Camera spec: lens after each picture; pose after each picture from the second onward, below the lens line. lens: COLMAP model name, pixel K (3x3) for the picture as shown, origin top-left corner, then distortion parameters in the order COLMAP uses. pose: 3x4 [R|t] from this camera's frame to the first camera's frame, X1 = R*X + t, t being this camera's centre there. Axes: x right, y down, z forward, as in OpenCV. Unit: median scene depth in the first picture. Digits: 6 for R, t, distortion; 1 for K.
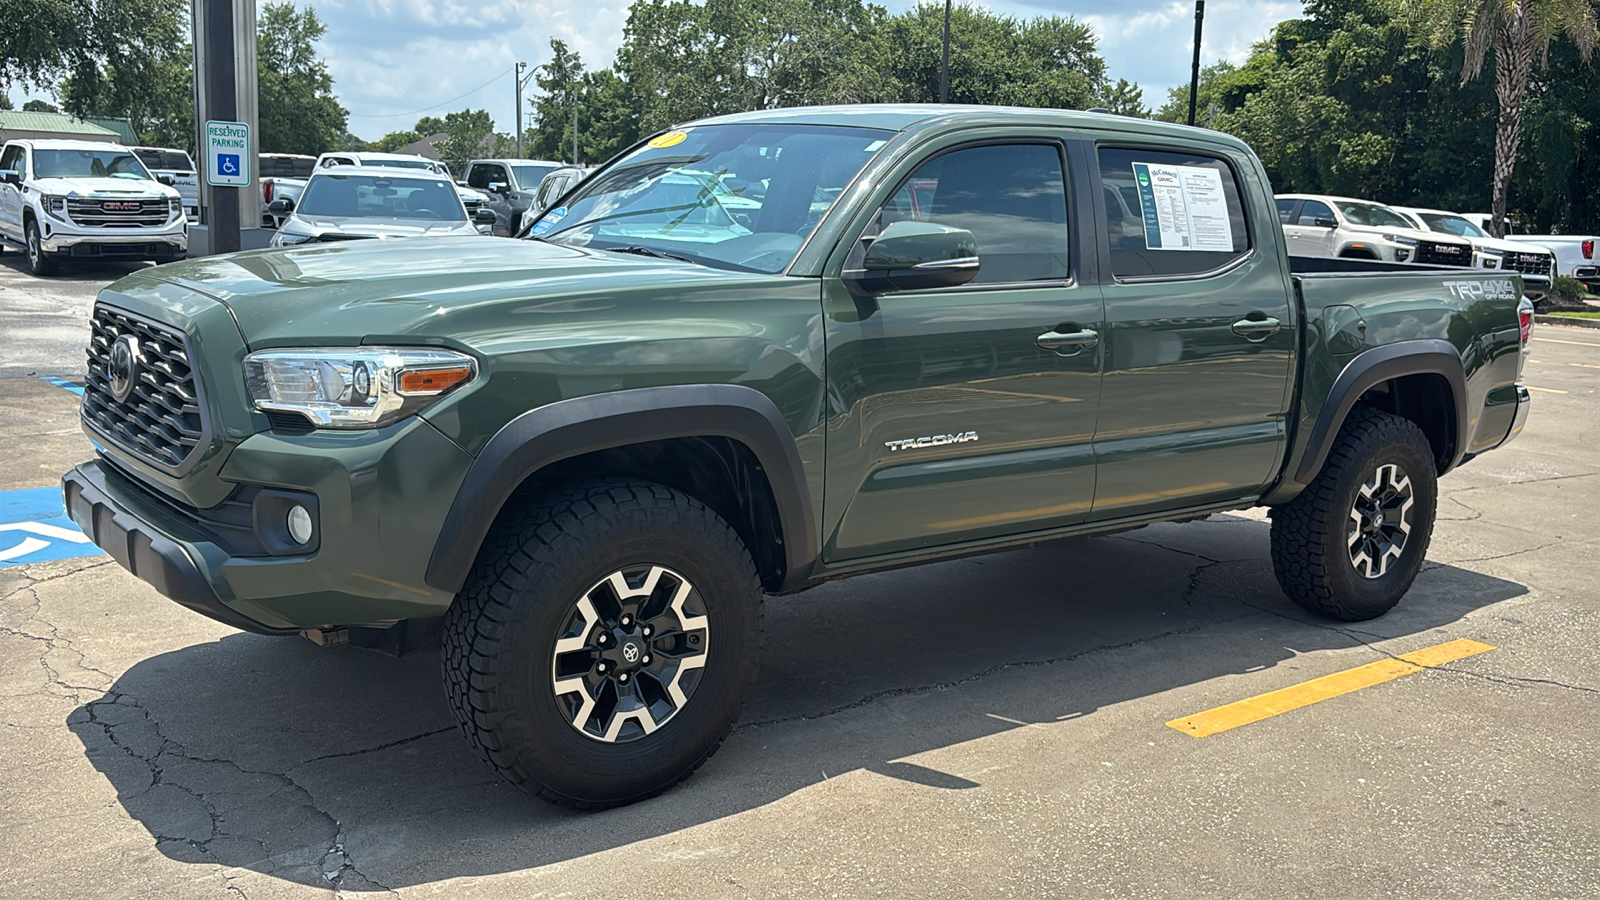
lens RADIAL K [[1465.1, 0, 800.0], [0, 1465.1, 450.0], [0, 0, 1]] dist [0.125284, -0.279565]
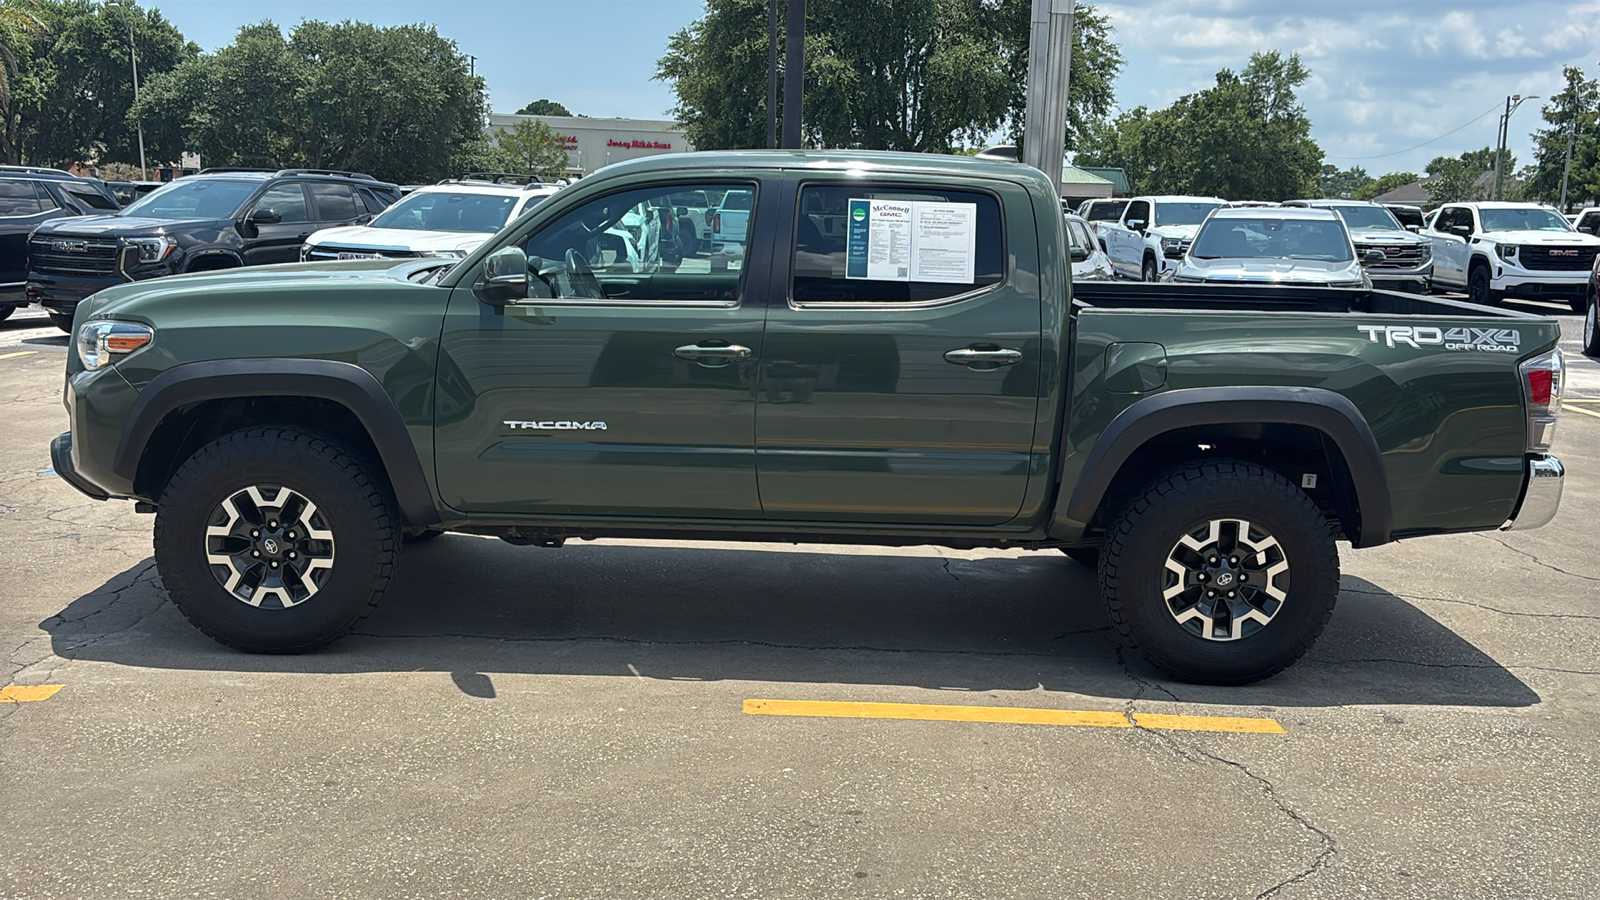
lens RADIAL K [[1465.1, 0, 800.0], [0, 1465.1, 450.0], [0, 0, 1]] dist [0.125284, -0.279565]
pose [[0.795176, 0.086992, -0.600106, 0.847043], [-0.104069, 0.994550, 0.006273, -0.012471], [0.597382, 0.057464, 0.799896, 0.115314]]
